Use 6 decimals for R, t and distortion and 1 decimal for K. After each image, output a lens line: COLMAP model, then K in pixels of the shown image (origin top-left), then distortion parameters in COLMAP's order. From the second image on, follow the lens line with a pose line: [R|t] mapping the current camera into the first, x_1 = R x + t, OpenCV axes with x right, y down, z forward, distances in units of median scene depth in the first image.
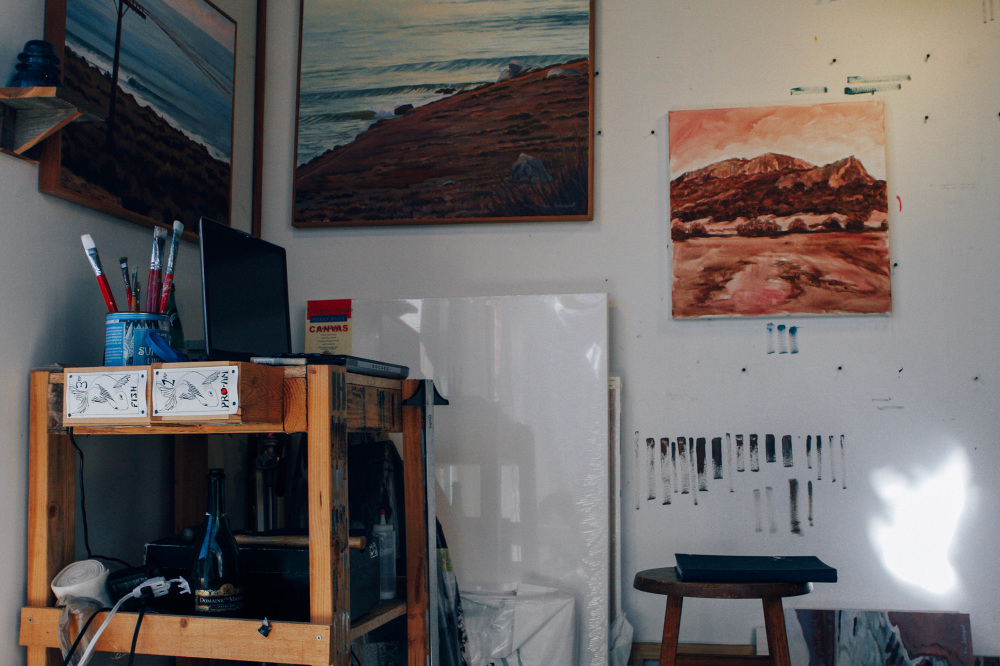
lens RADIAL K [[1114.7, 0, 498.6], [0, 1114.7, 331.8], [0, 0, 1]] dist [-0.115055, 0.000000]
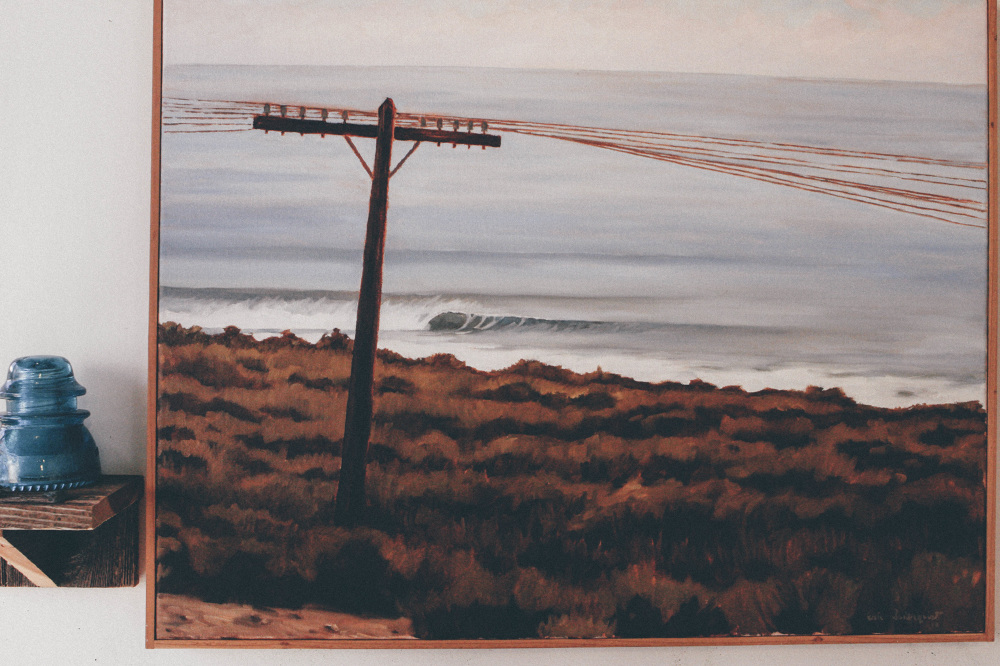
lens RADIAL K [[1114.7, 0, 500.6], [0, 1114.7, 334.9], [0, 0, 1]] dist [-0.115055, 0.000000]
pose [[0.243347, -0.017821, -0.969776, 0.055479], [0.075003, 0.997183, 0.000496, -0.163341], [0.967035, -0.072857, 0.243998, 0.673852]]
